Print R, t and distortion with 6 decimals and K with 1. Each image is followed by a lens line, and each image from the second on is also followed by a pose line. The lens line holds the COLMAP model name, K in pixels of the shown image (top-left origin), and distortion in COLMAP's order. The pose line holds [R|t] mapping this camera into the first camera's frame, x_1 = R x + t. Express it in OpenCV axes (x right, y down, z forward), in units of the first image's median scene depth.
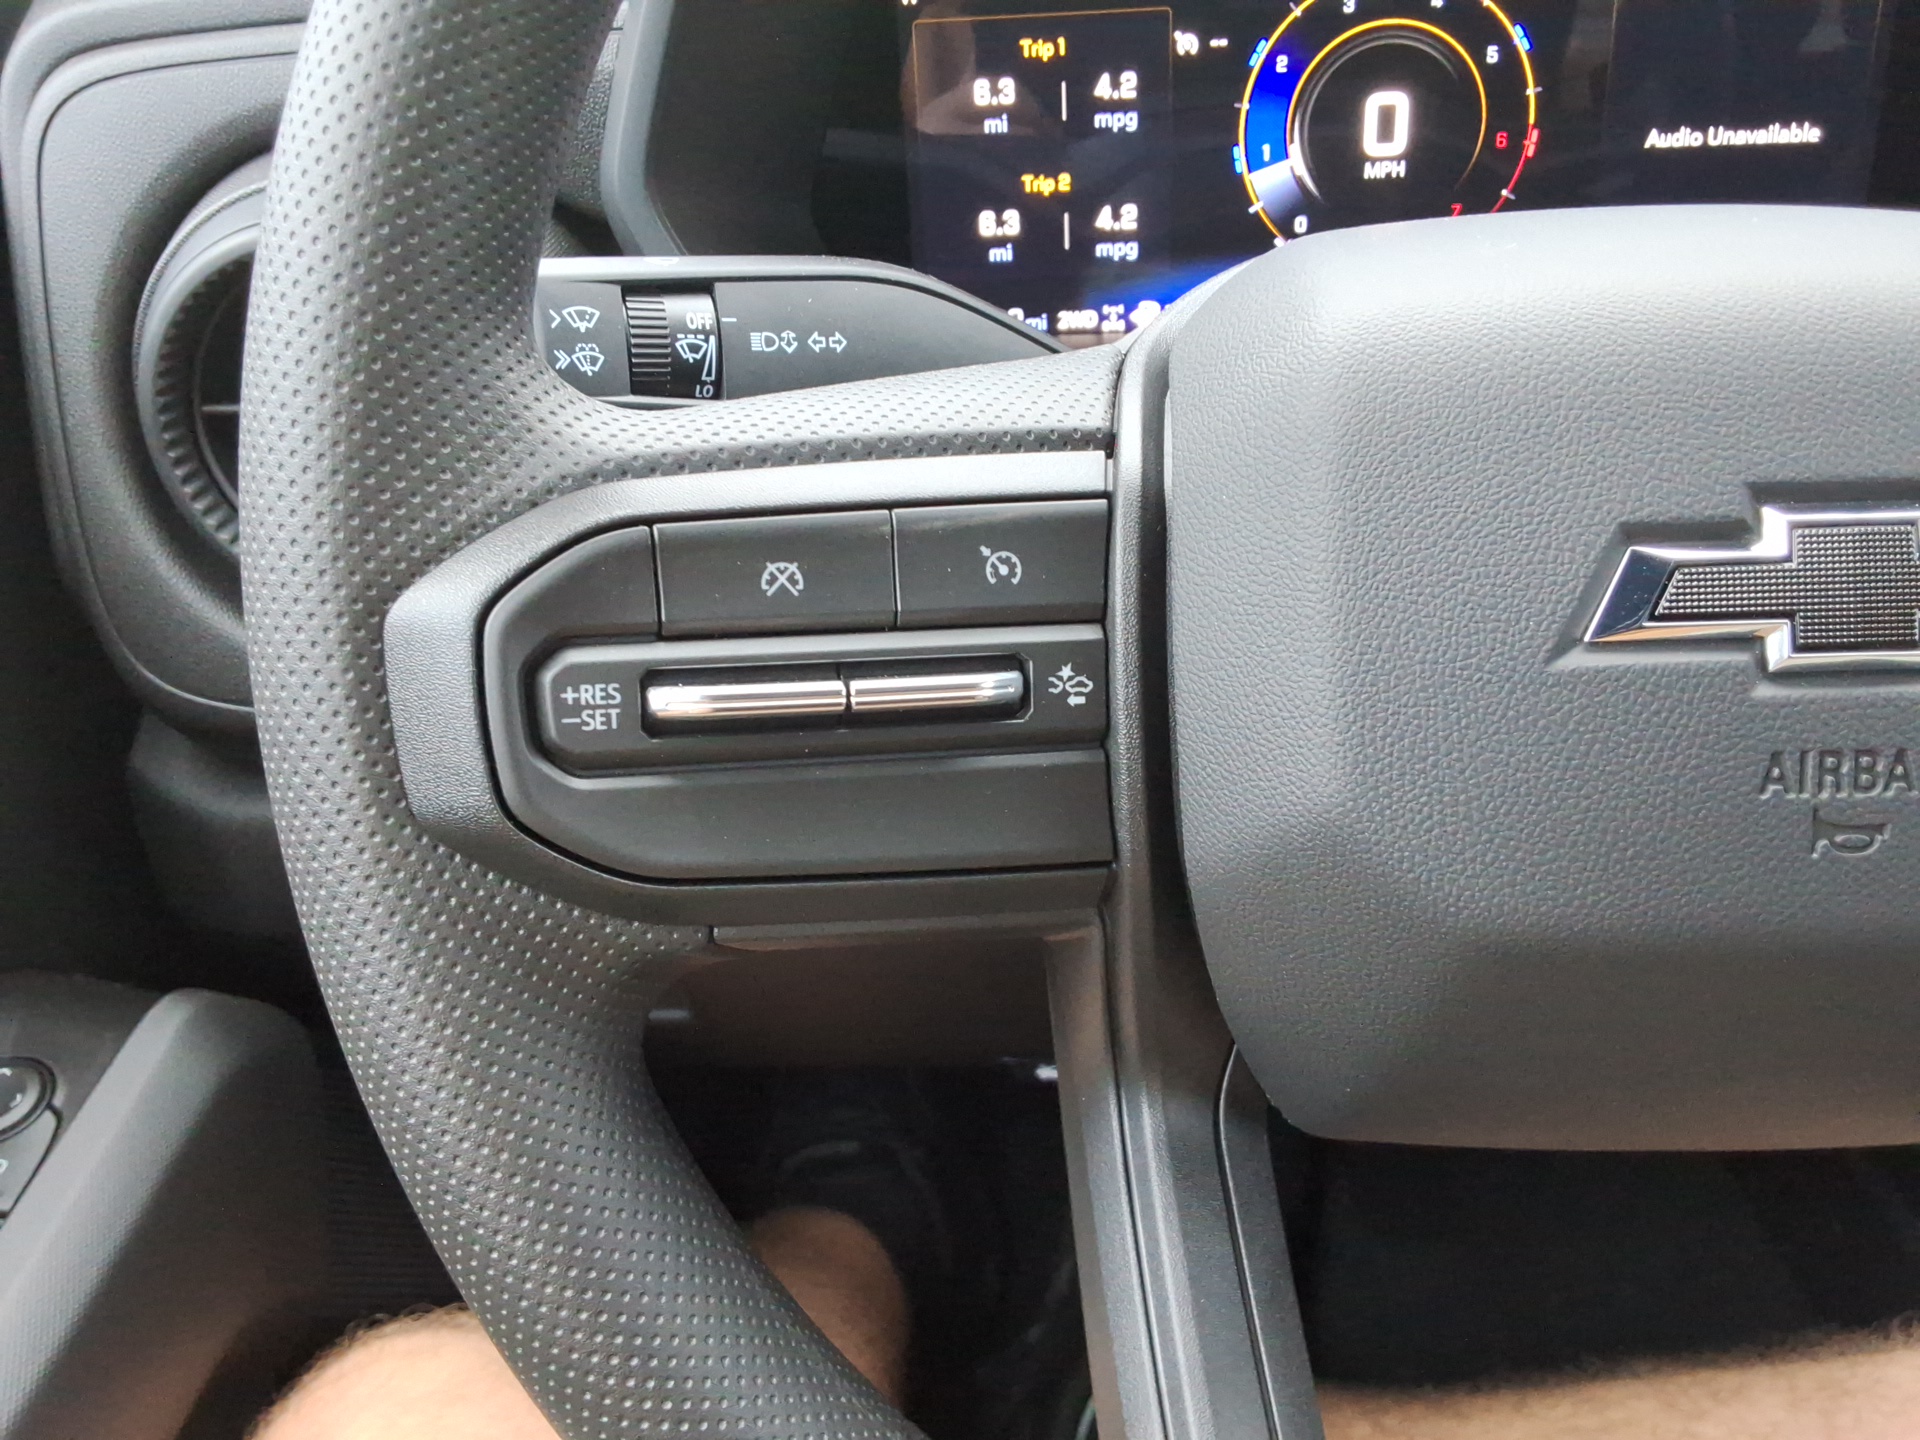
lens RADIAL K [[1554.8, 0, 969.7], [0, 1554.8, 725.4], [0, 0, 1]] dist [0.130167, -0.205980]
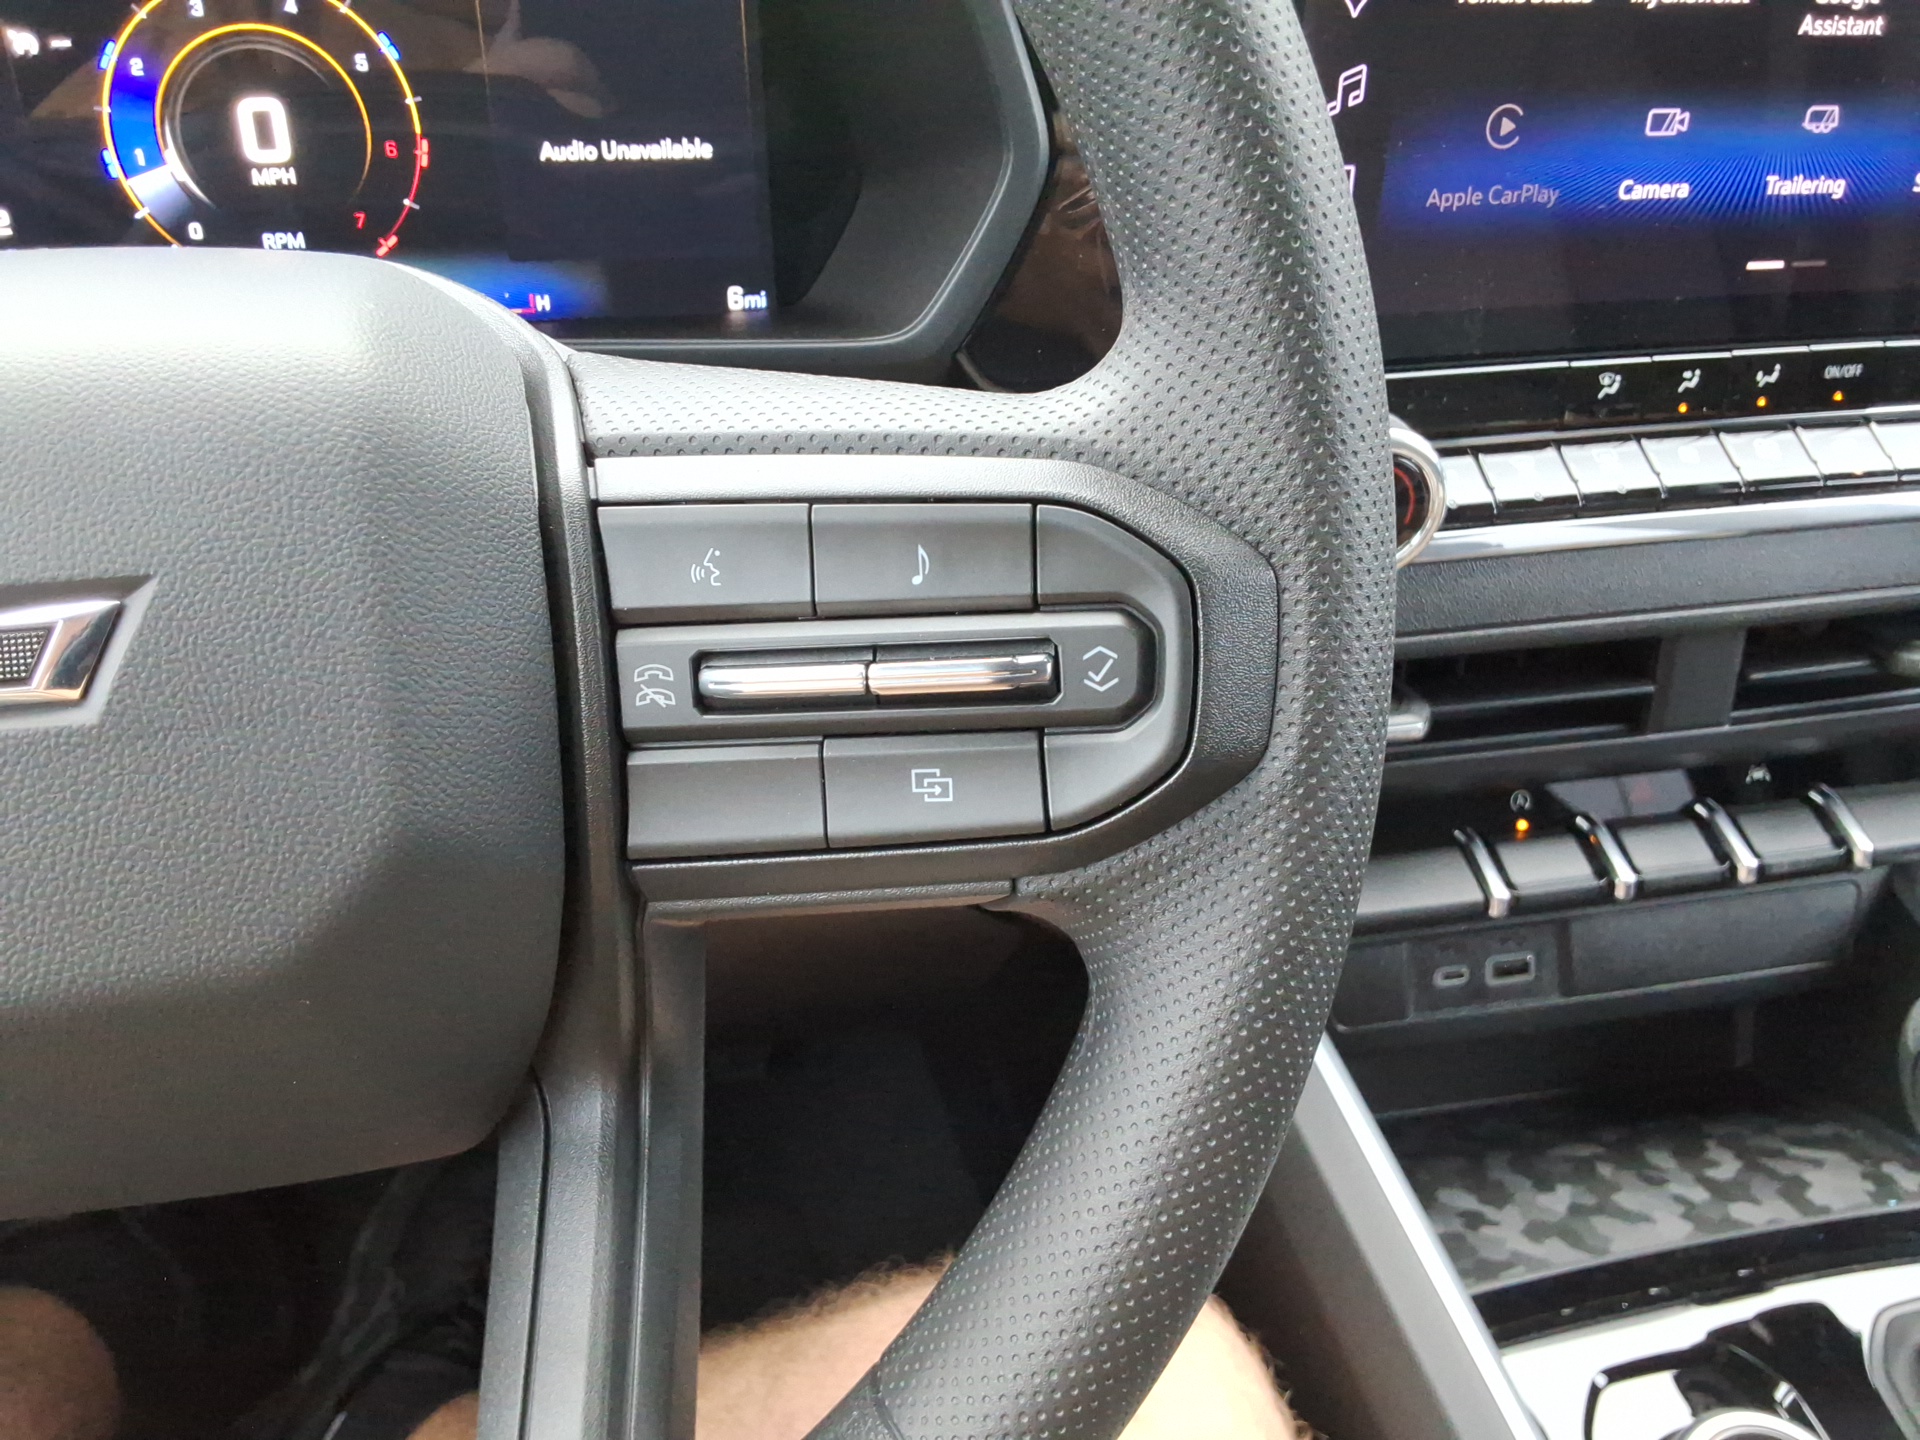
lens RADIAL K [[1589.0, 0, 979.1], [0, 1589.0, 740.6], [0, 0, 1]] dist [0.095145, -0.163849]
pose [[0.966088, -0.074791, 0.247143, 0.417058], [0.067523, 0.997003, 0.037767, -0.016499], [-0.249227, -0.019798, 0.968243, -0.066988]]
